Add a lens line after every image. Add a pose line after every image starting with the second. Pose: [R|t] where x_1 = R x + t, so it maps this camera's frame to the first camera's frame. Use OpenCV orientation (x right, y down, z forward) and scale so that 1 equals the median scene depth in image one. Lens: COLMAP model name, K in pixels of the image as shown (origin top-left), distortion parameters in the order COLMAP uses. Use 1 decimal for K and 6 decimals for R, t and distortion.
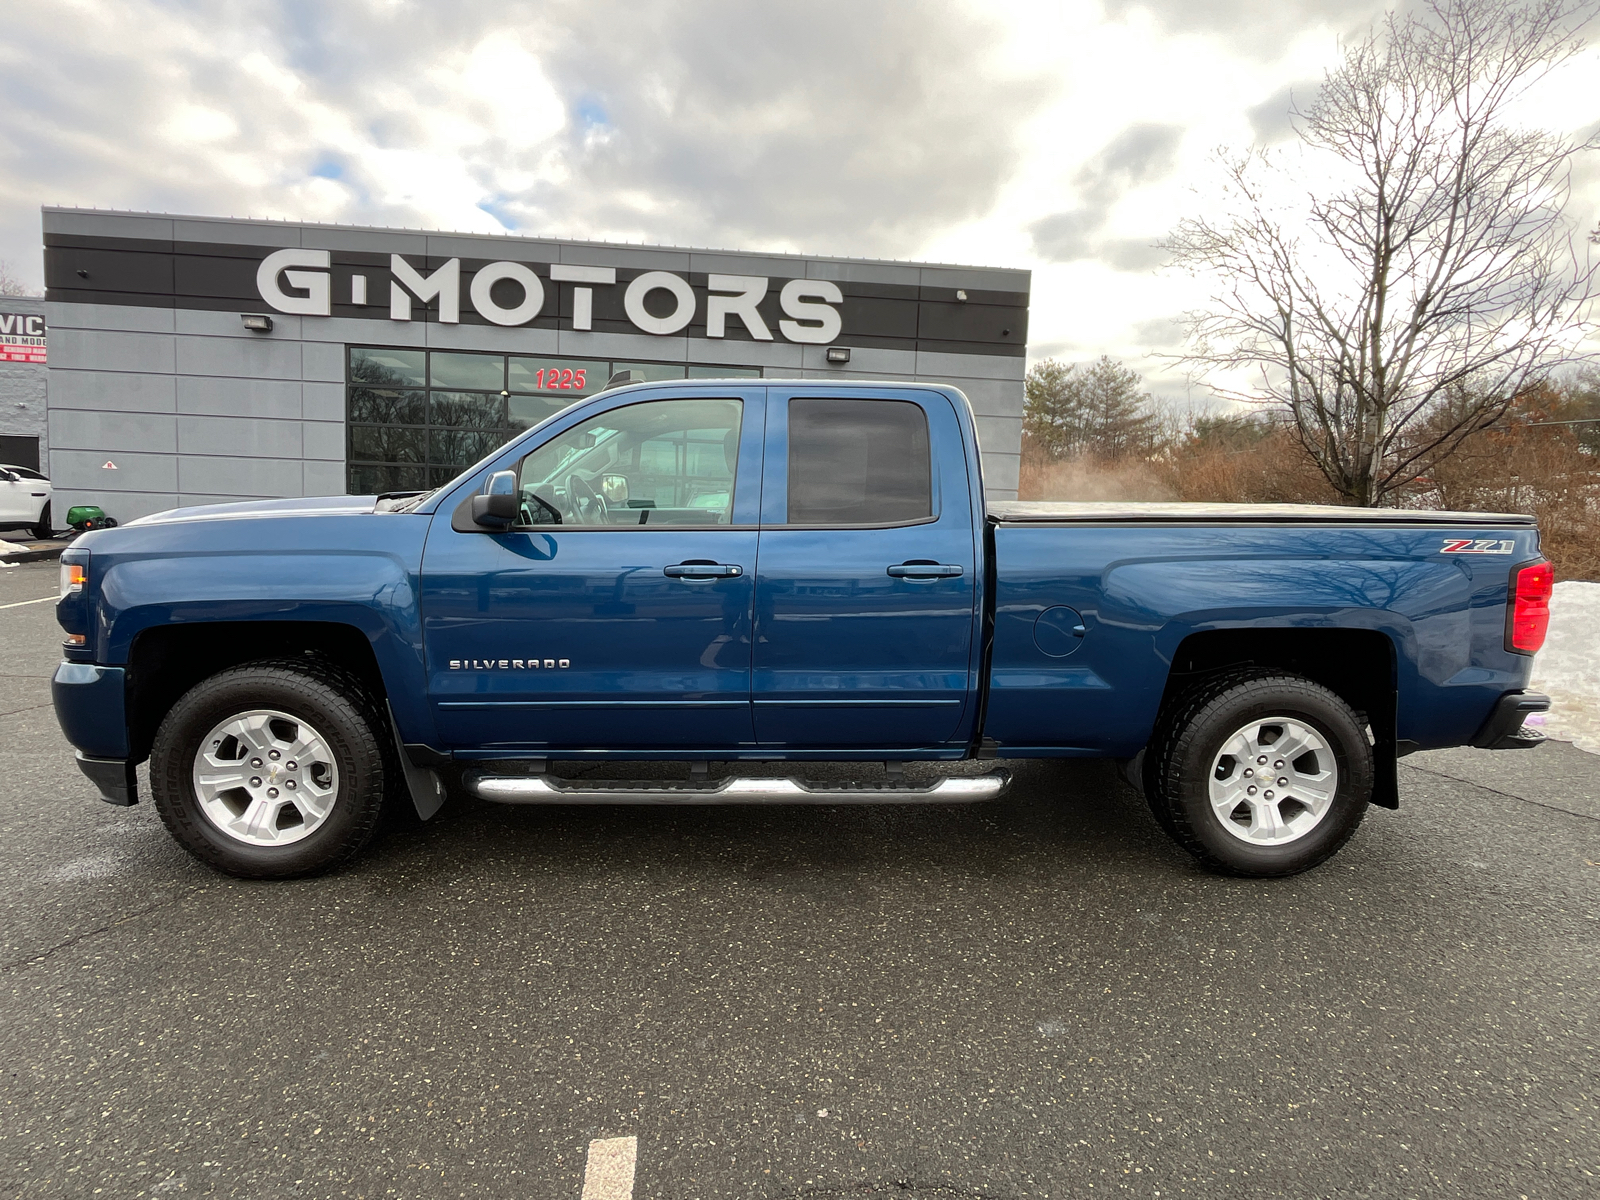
lens RADIAL K [[918.4, 0, 832.5], [0, 918.4, 593.1], [0, 0, 1]] dist [-0.002980, -0.002909]
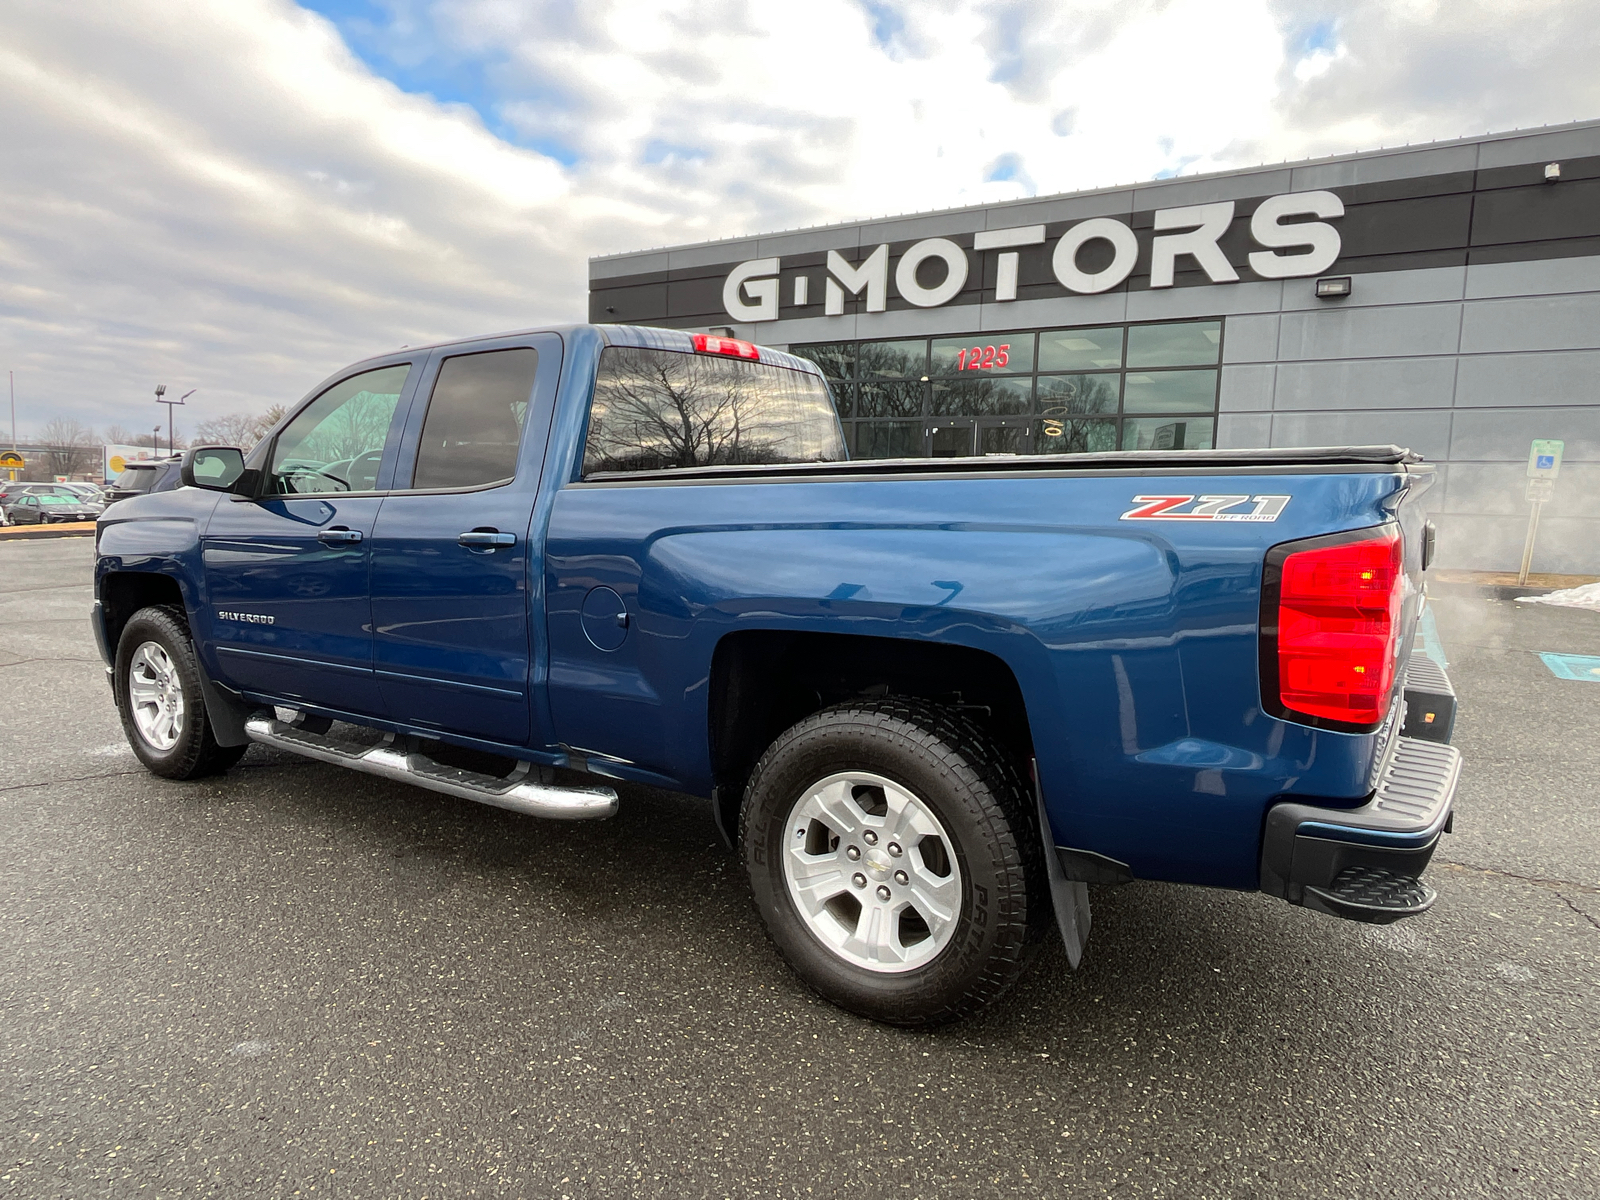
lens RADIAL K [[1031.5, 0, 800.0], [0, 1031.5, 600.0], [0, 0, 1]] dist [-0.001288, -0.006164]
pose [[0.779752, 0.045533, -0.624430, 0.219617], [-0.047351, 0.998784, 0.013701, 0.001173], [0.624295, 0.018884, 0.780960, 0.096905]]
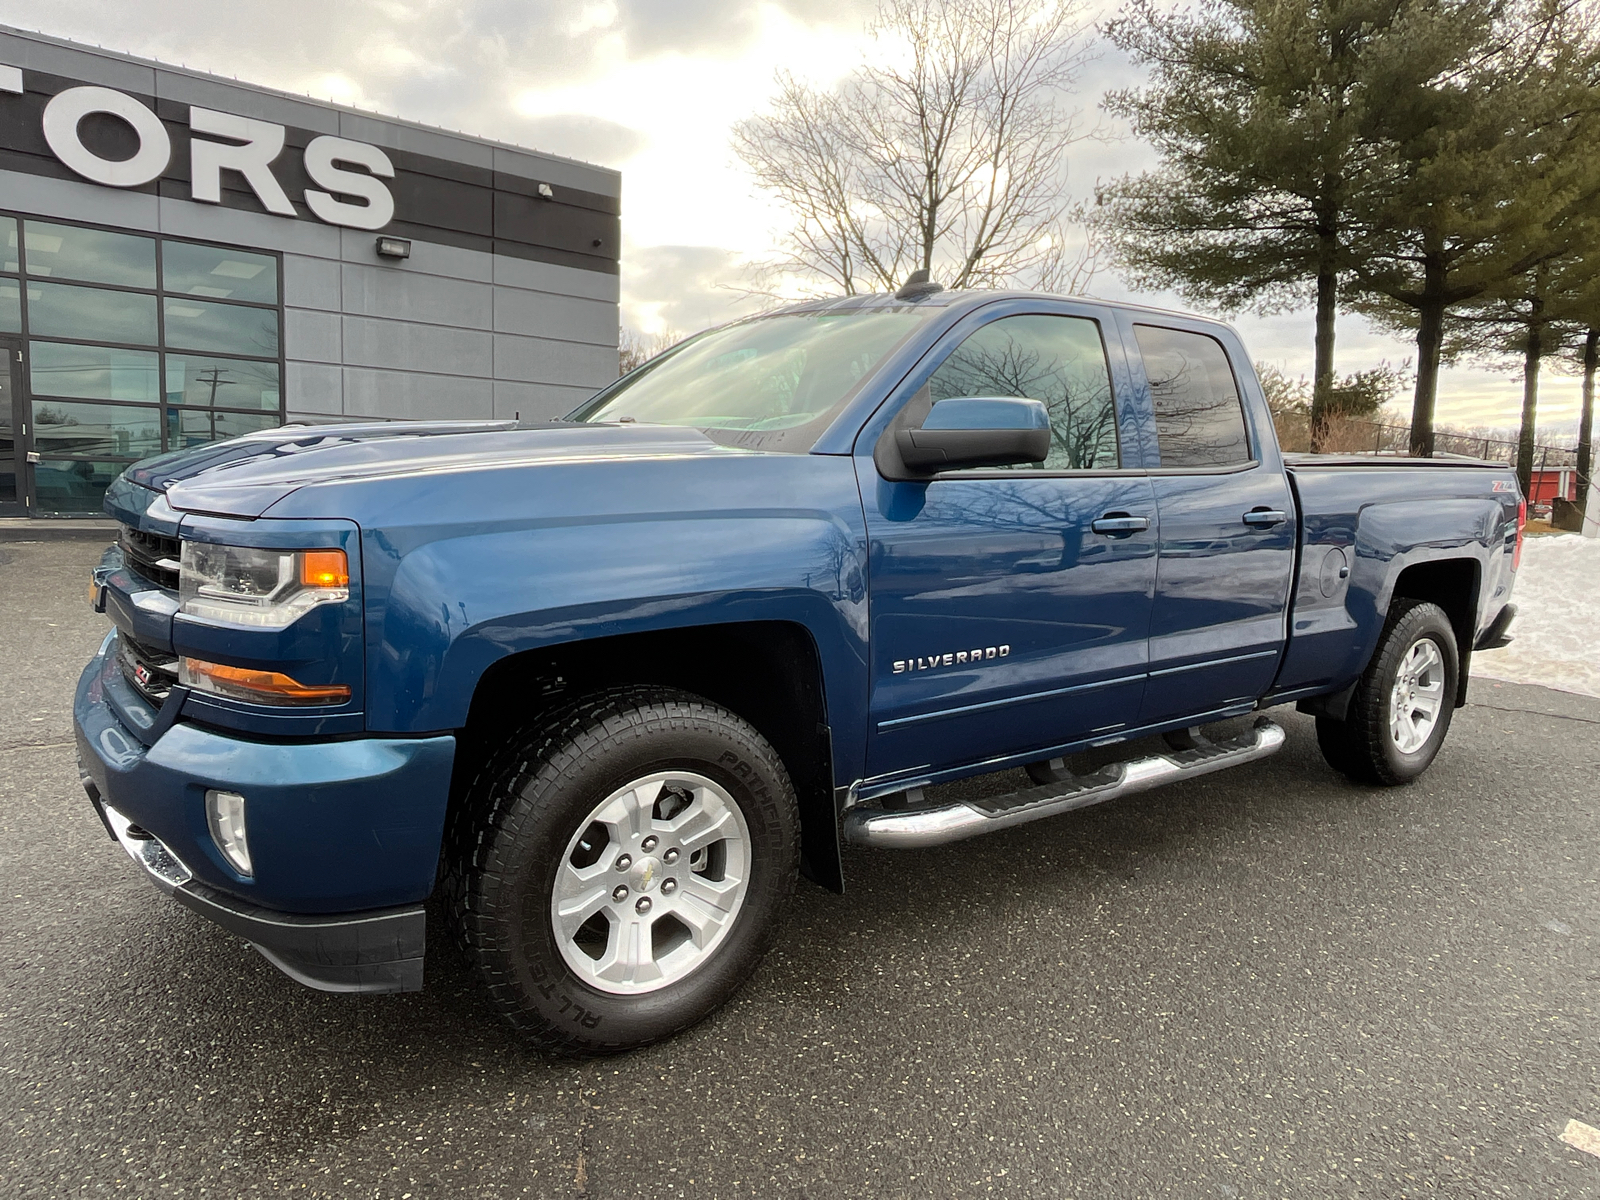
lens RADIAL K [[1070.4, 0, 868.8], [0, 1070.4, 579.4], [0, 0, 1]] dist [-0.007130, -0.000567]
pose [[0.821663, -0.060218, 0.566783, -0.201126], [0.047543, 0.998179, 0.037129, -0.004975], [-0.567987, -0.003561, 0.823030, 0.072920]]
